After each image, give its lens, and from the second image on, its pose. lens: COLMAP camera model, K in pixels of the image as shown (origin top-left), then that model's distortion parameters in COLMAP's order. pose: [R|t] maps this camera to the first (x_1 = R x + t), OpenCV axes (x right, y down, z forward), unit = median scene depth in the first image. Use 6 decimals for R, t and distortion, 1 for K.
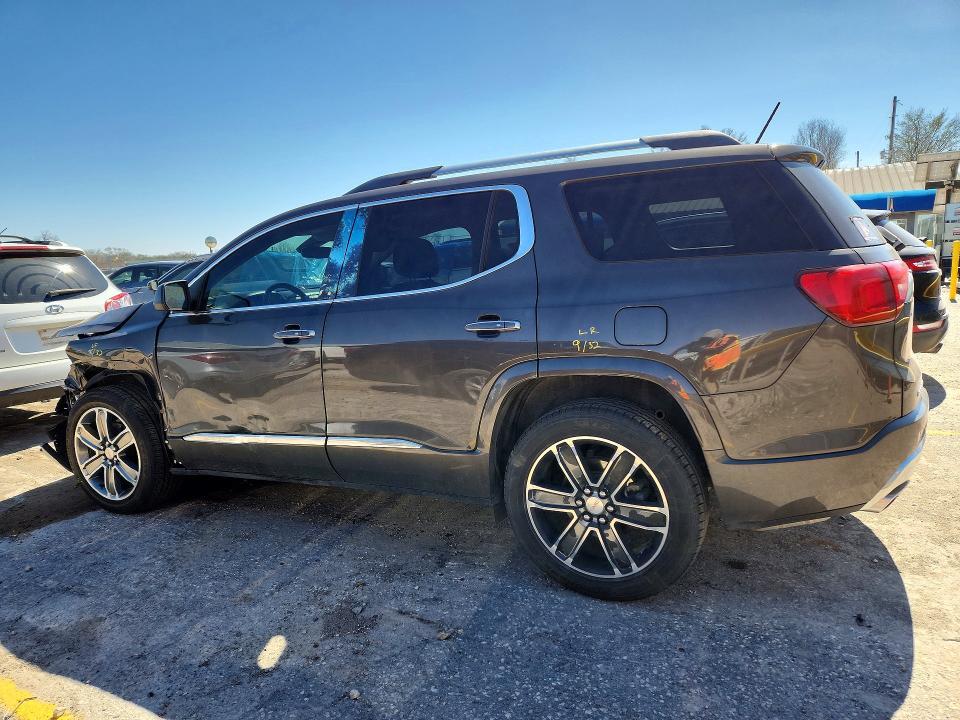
lens RADIAL K [[640.9, 0, 483.8], [0, 640.9, 358.2], [0, 0, 1]] dist [0.009430, -0.005364]
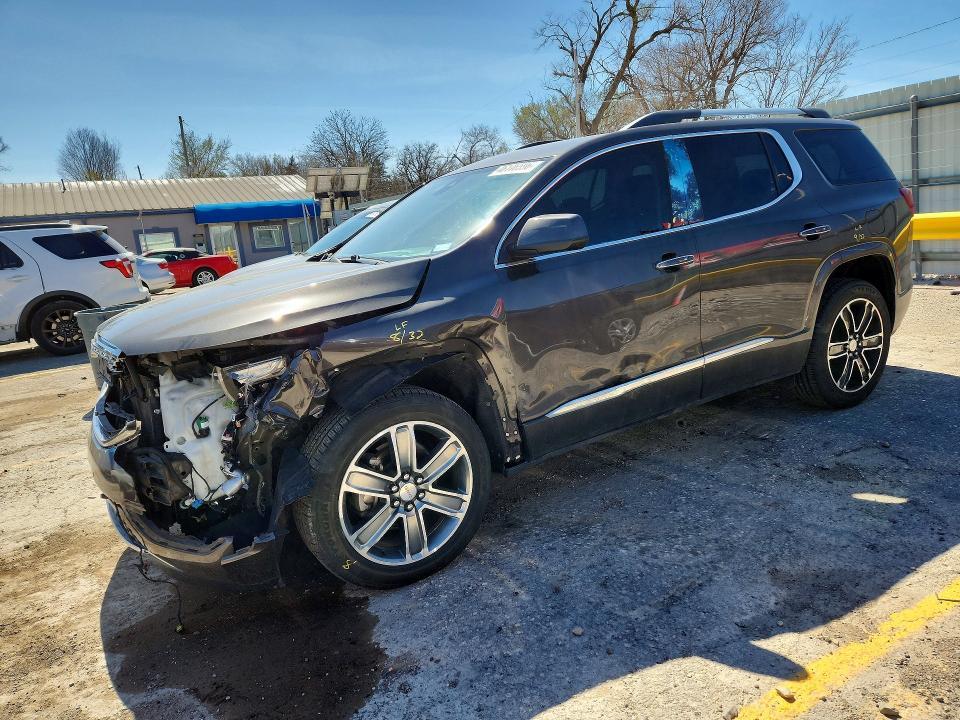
lens RADIAL K [[640.9, 0, 486.8], [0, 640.9, 363.5], [0, 0, 1]] dist [0.009430, -0.005364]
pose [[0.563614, -0.183980, 0.805289, -1.230483], [0.196095, 0.976813, 0.085922, -0.024309], [-0.802425, 0.109486, 0.586623, 0.636639]]
